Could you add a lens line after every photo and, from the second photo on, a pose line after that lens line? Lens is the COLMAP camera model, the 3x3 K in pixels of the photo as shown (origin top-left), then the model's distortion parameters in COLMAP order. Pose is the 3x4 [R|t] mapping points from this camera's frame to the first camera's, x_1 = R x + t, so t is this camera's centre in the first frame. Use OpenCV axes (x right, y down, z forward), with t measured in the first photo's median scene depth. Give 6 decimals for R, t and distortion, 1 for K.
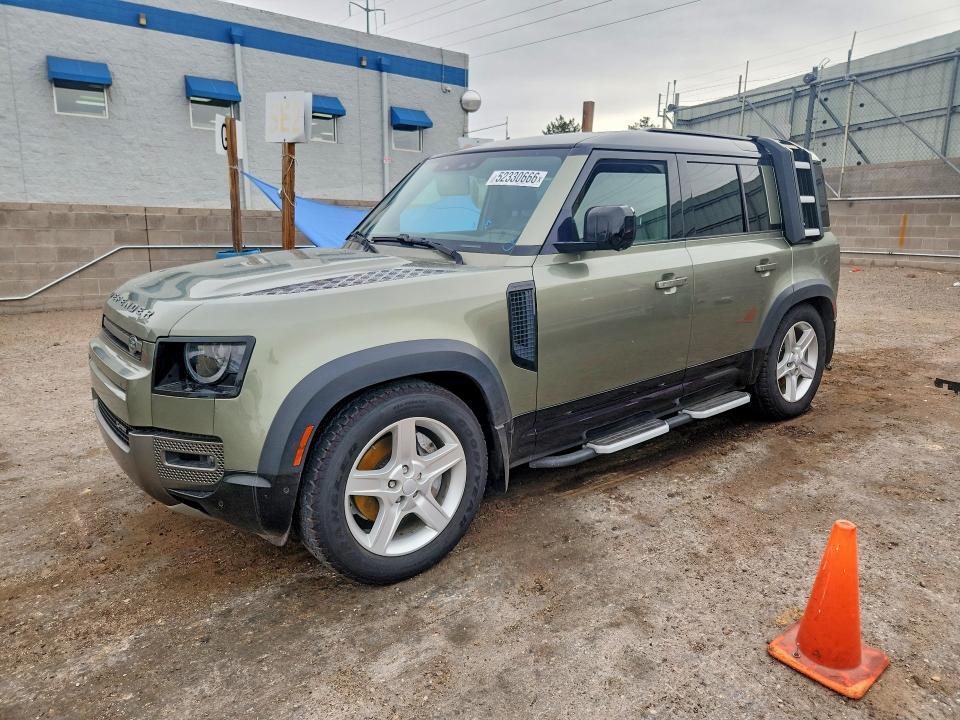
lens RADIAL K [[664.5, 0, 480.2], [0, 664.5, 360.7], [0, 0, 1]] dist [0.009151, 0.005783]
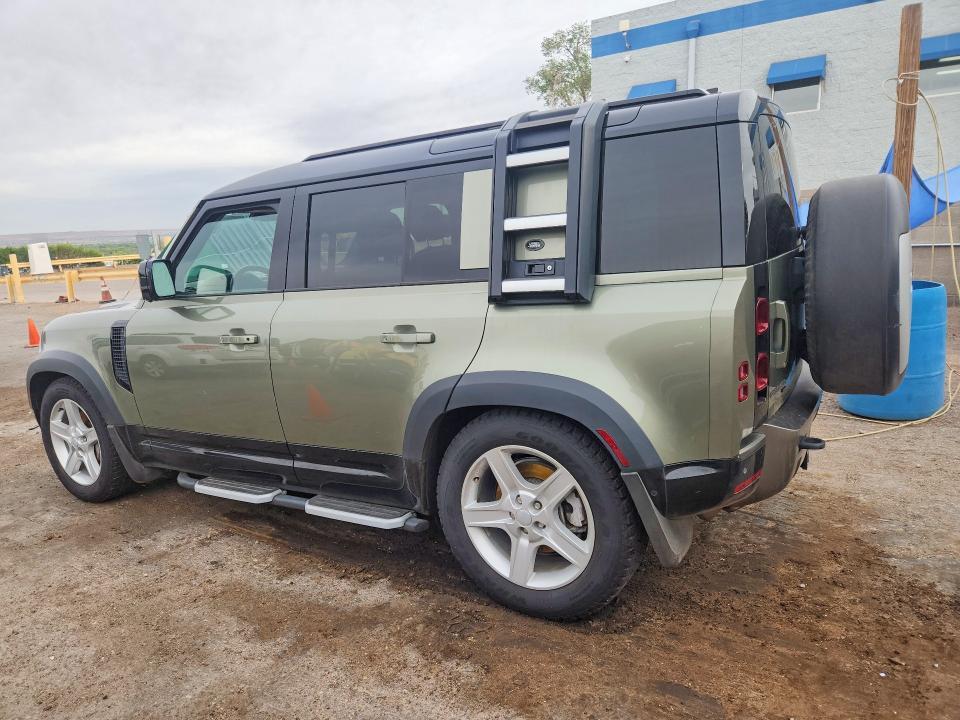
lens RADIAL K [[665.7, 0, 480.3], [0, 665.7, 358.3], [0, 0, 1]] dist [0.017800, -0.005814]
pose [[0.332354, 0.159886, -0.929504, 1.176610], [-0.134052, 0.983529, 0.121247, -0.232941], [0.933579, 0.084305, 0.348313, 0.944614]]
